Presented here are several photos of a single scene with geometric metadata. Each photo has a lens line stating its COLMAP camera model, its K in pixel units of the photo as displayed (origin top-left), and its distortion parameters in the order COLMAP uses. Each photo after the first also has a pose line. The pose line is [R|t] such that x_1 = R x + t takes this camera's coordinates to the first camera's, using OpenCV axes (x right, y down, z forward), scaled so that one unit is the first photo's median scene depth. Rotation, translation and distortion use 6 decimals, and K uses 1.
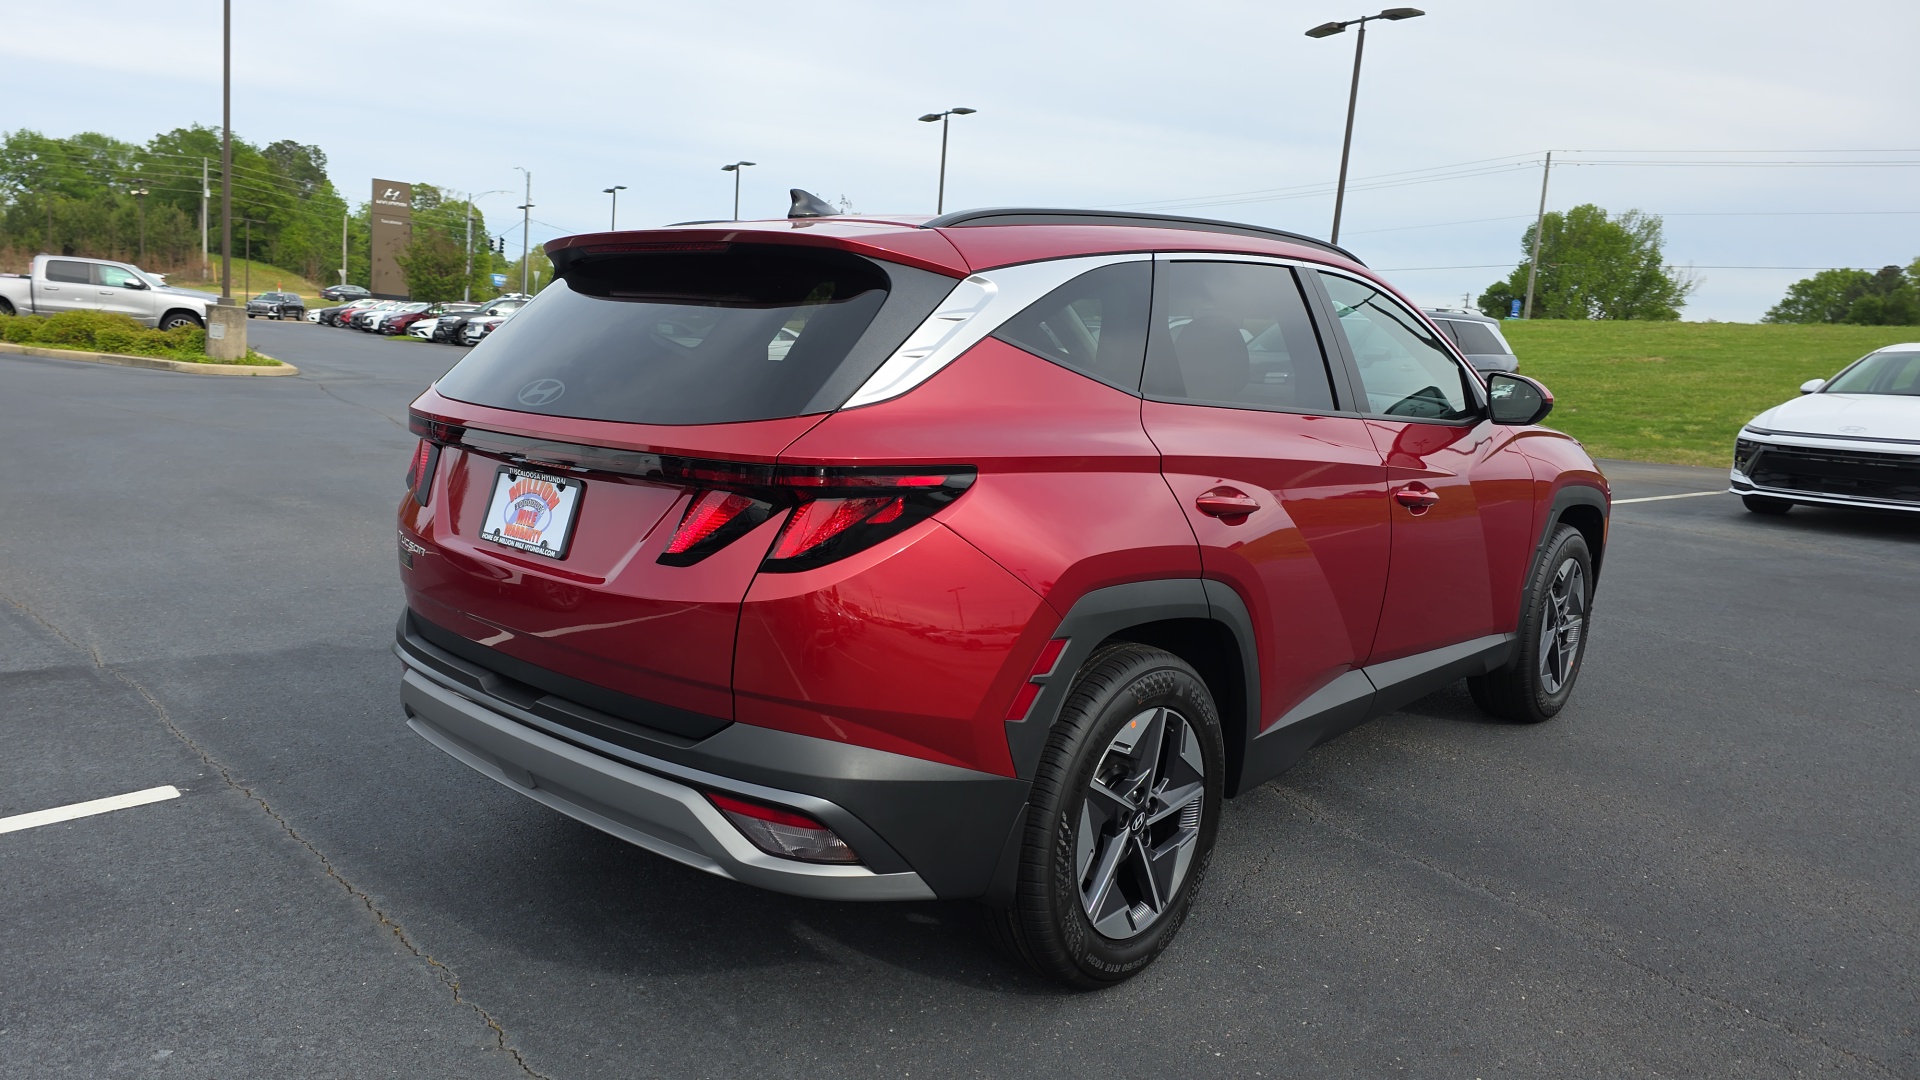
lens RADIAL K [[1366.6, 0, 858.0], [0, 1366.6, 506.5], [0, 0, 1]] dist [0.036882, -0.051318]
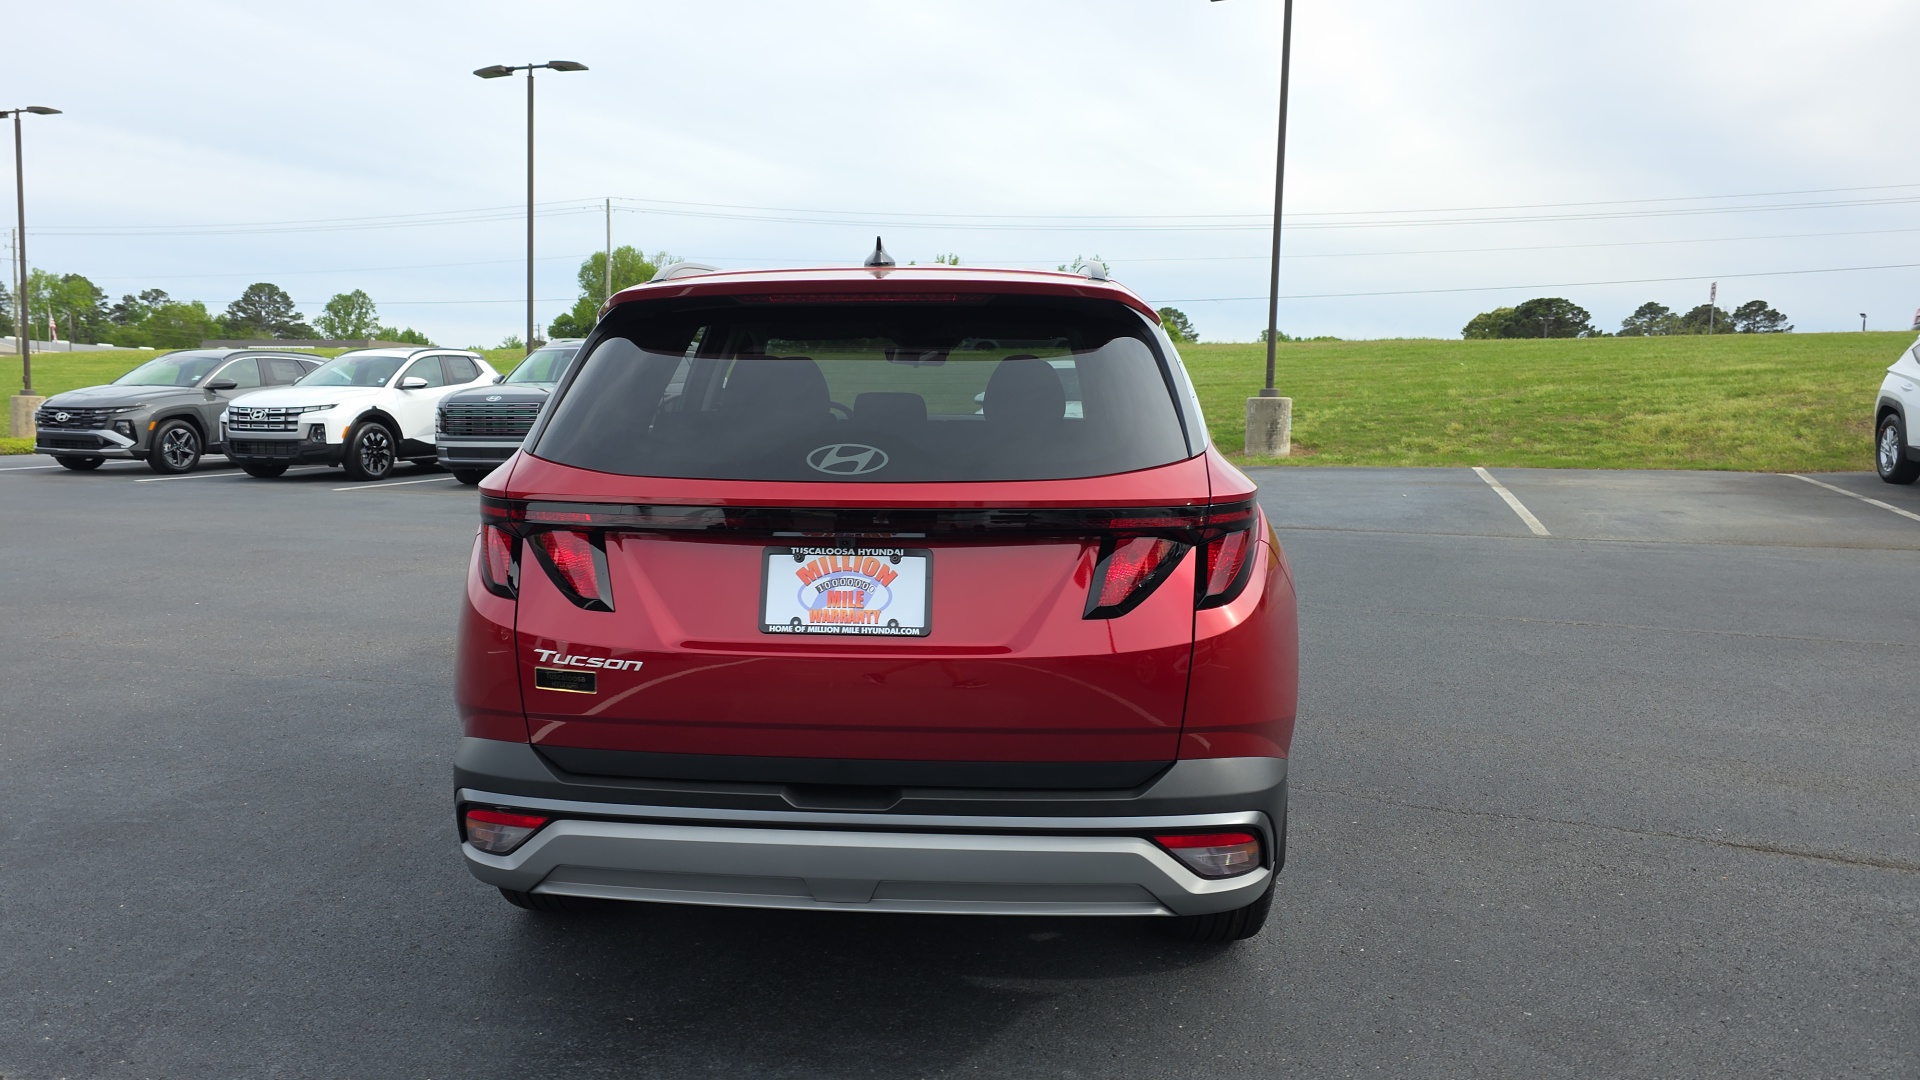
lens RADIAL K [[1320.9, 0, 968.2], [0, 1320.9, 498.5], [0, 0, 1]] dist [0.057823, -0.057488]
pose [[0.756879, -0.096056, 0.646457, -0.740597], [0.112021, 0.993569, 0.016477, -0.062910], [-0.643883, 0.059946, 0.762772, 0.295468]]
